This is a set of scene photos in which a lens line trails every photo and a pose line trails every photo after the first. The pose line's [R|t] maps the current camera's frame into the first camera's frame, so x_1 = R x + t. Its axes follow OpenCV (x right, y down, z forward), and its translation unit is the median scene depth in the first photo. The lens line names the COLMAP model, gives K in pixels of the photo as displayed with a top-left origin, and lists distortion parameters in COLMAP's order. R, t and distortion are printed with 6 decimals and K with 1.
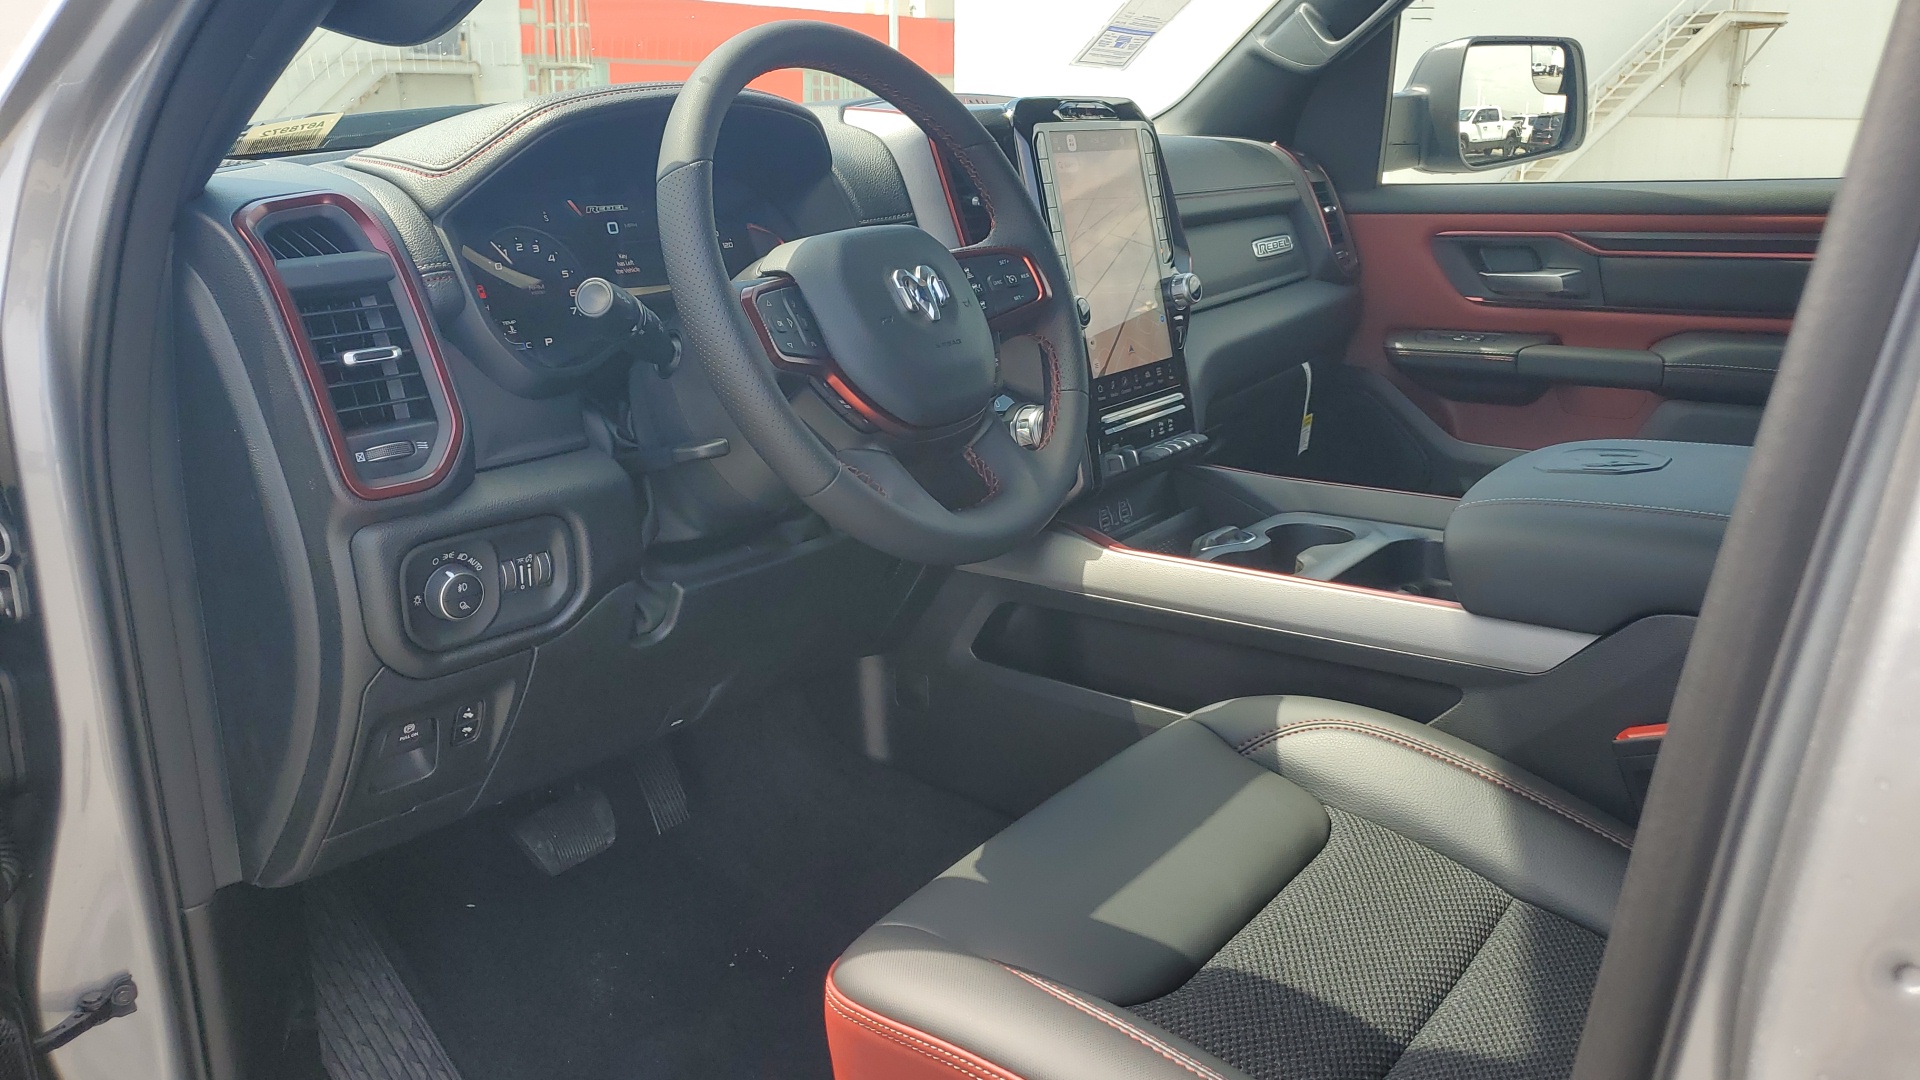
lens RADIAL K [[1466.4, 0, 960.0], [0, 1466.4, 540.0], [0, 0, 1]] dist [0.004153, 0.001256]
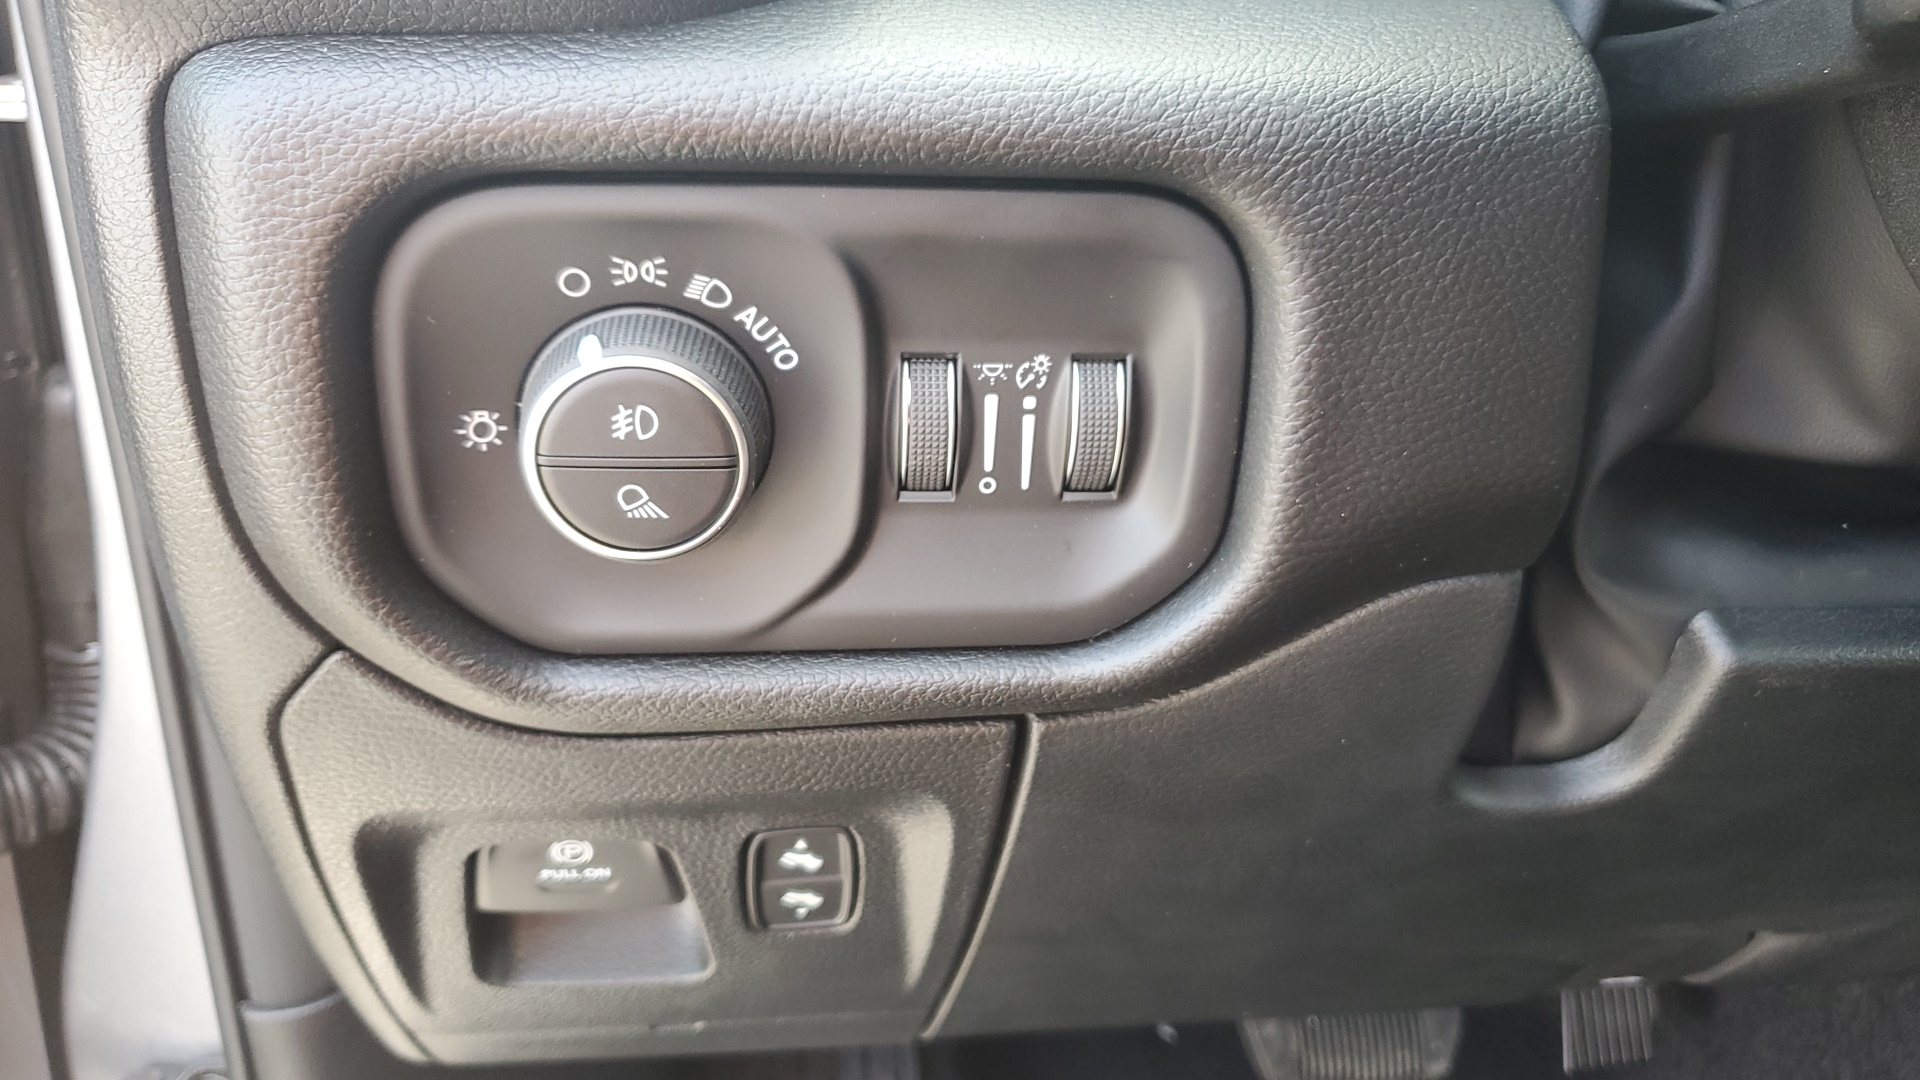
lens RADIAL K [[1514.8, 0, 1046.2], [0, 1514.8, 604.5], [0, 0, 1]] dist [0.009070, 0.001234]
pose [[0.744693, 0.314933, -0.588430, -0.139203], [-0.223669, 0.948446, 0.224550, -0.006326], [0.628813, -0.035607, 0.776741, 0.800964]]
